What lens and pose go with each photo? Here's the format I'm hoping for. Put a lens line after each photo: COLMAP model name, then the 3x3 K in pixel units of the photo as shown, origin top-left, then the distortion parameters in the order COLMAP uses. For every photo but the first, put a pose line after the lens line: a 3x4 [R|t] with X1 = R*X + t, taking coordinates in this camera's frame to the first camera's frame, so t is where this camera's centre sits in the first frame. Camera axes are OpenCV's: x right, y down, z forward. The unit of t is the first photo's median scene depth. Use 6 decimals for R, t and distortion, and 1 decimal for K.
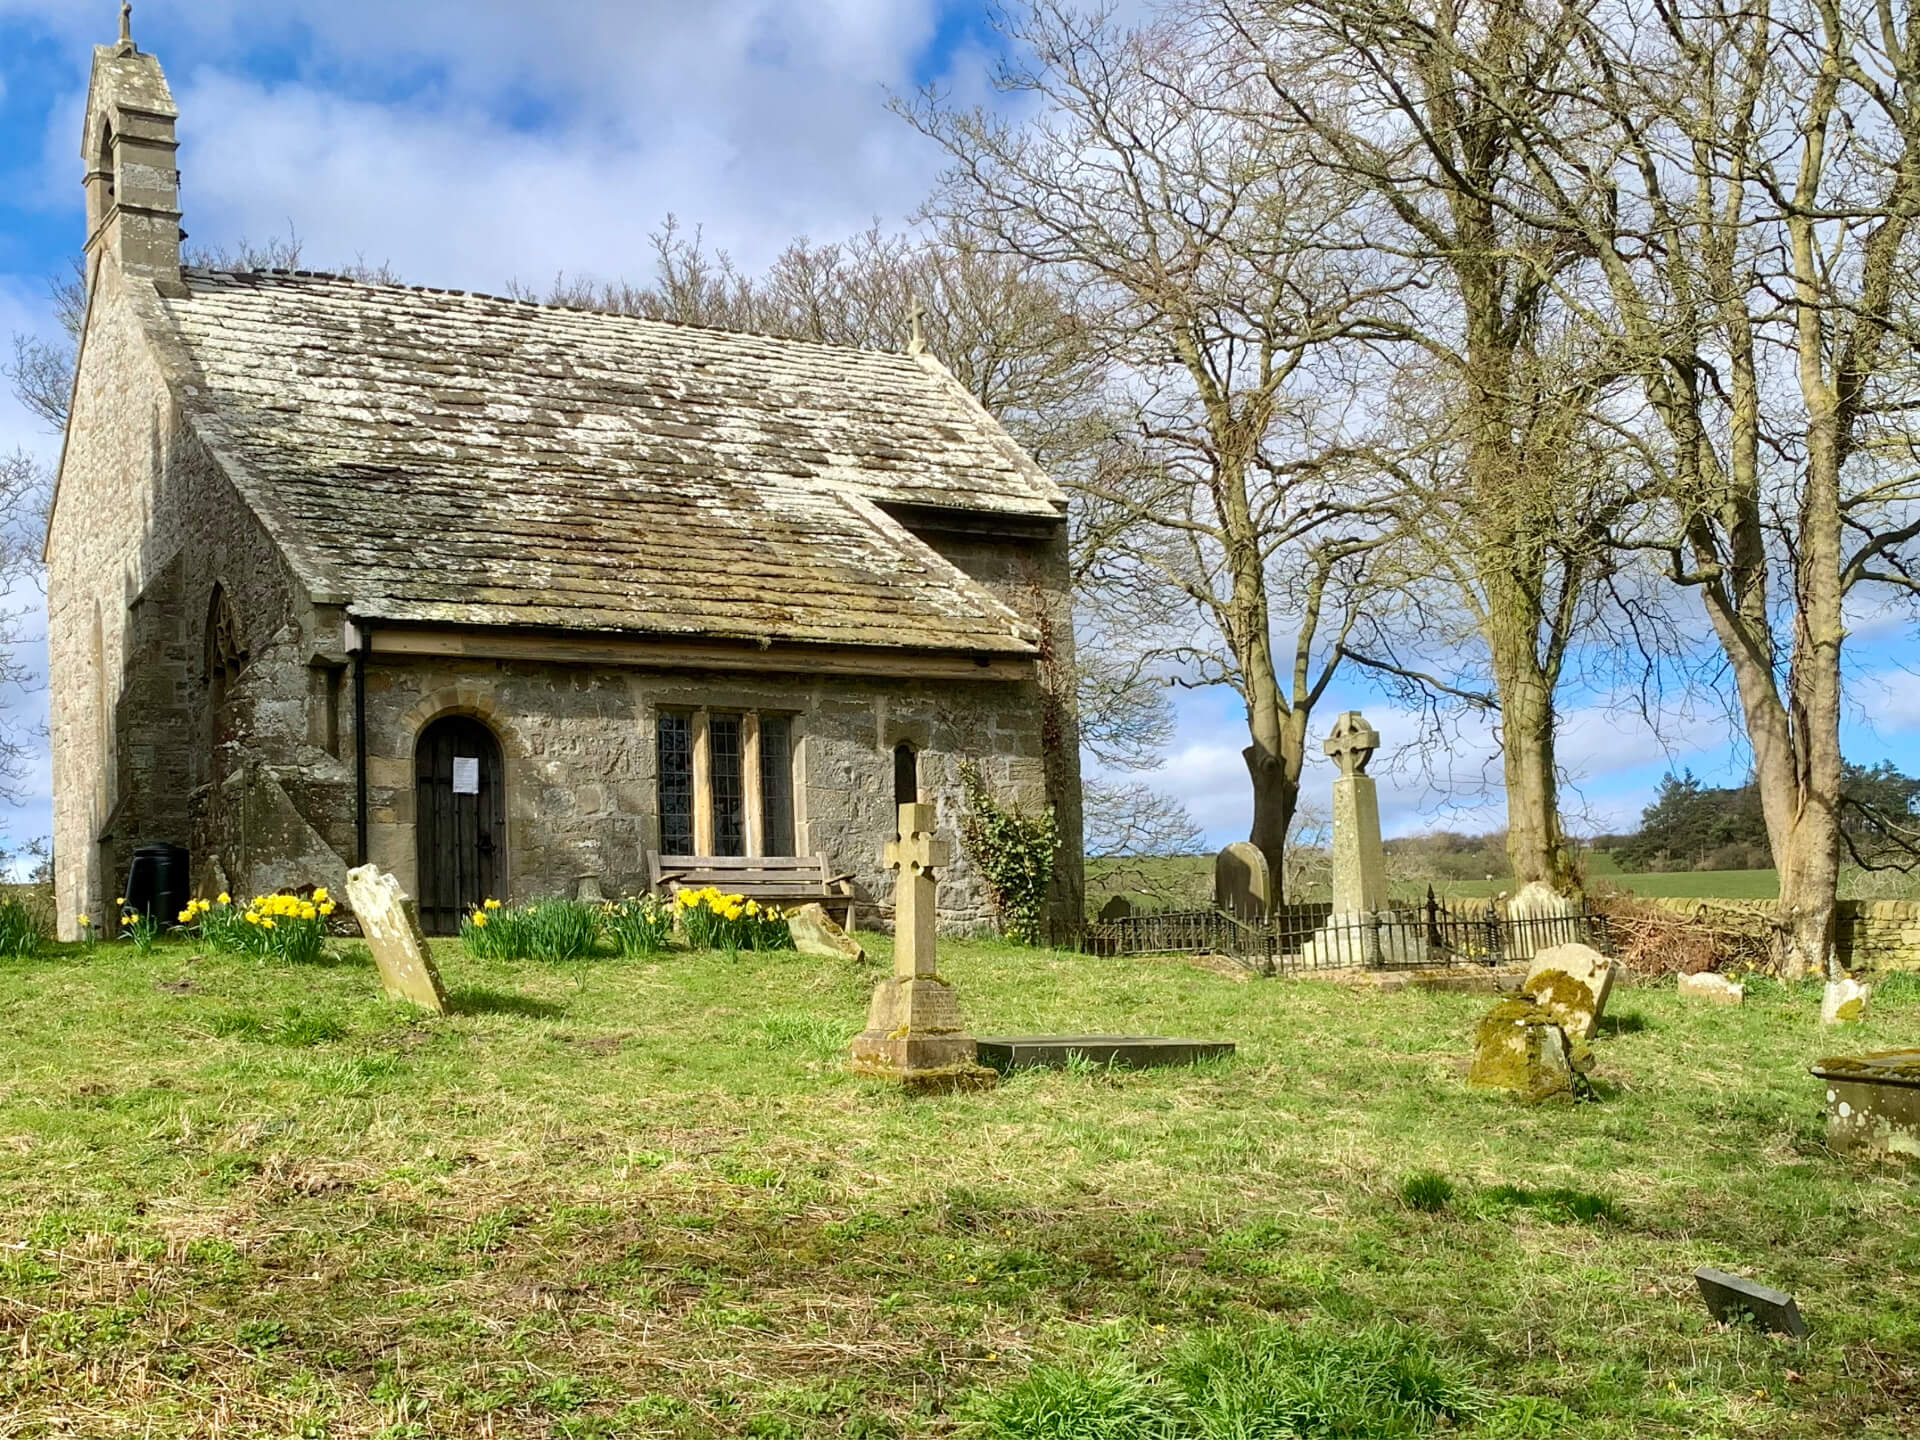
lens RADIAL K [[2393.9, 0, 960.0], [0, 2393.9, 720.0], [0, 0, 1]] dist [-0.013687, -0.016658]
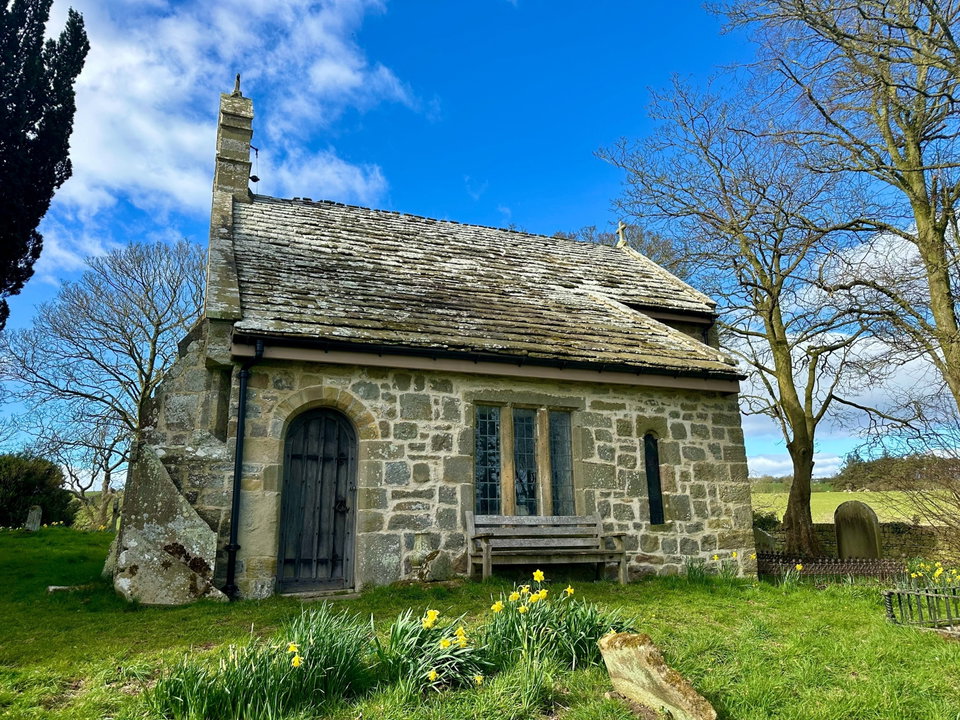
lens RADIAL K [[646.0, 0, 480.0], [0, 646.0, 360.0], [0, 0, 1]] dist [0.077113, -0.001552]
pose [[0.984110, -0.014351, -0.176980, -0.047603], [-0.006630, 0.993063, -0.117396, 0.011095], [0.177437, 0.116704, 0.977188, 0.526290]]
